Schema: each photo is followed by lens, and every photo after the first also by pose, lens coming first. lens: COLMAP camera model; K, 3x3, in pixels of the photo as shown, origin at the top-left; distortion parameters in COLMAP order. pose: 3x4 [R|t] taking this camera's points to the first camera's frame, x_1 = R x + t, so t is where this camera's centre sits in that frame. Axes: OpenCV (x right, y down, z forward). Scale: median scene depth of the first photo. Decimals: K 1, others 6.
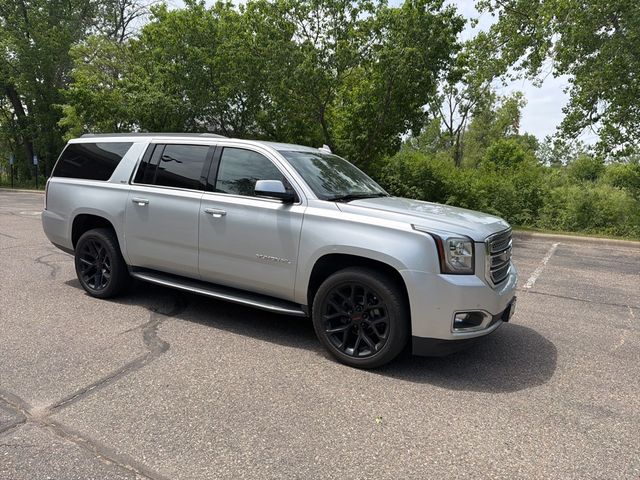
lens RADIAL K [[458.1, 0, 321.6], [0, 458.1, 234.5], [0, 0, 1]] dist [0.029719, -0.044200]
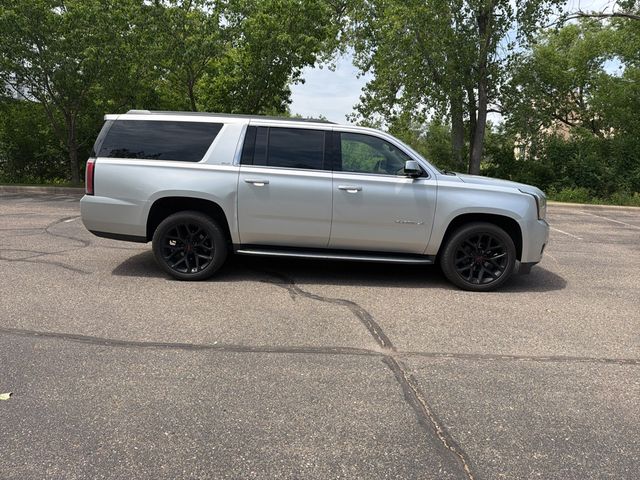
lens RADIAL K [[458.2, 0, 320.0], [0, 458.2, 240.0], [0, 0, 1]] dist [0.034369, -0.047002]
pose [[0.864767, -0.099724, 0.492172, -0.927575], [0.063548, 0.993936, 0.089736, -0.028041], [-0.498136, -0.046324, 0.865861, 0.007497]]
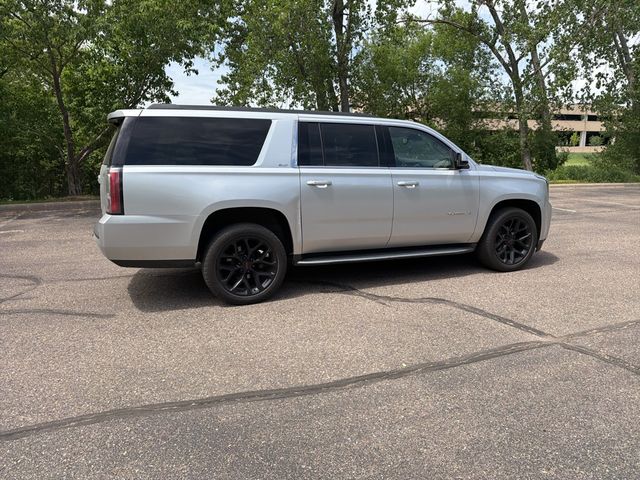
lens RADIAL K [[458.3, 0, 322.1], [0, 458.3, 239.6], [0, 0, 1]] dist [0.026524, -0.039092]
pose [[0.605527, -0.188871, 0.773087, -1.332891], [0.129915, 0.981858, 0.138118, -0.102931], [-0.785149, 0.016801, 0.619079, 0.471857]]
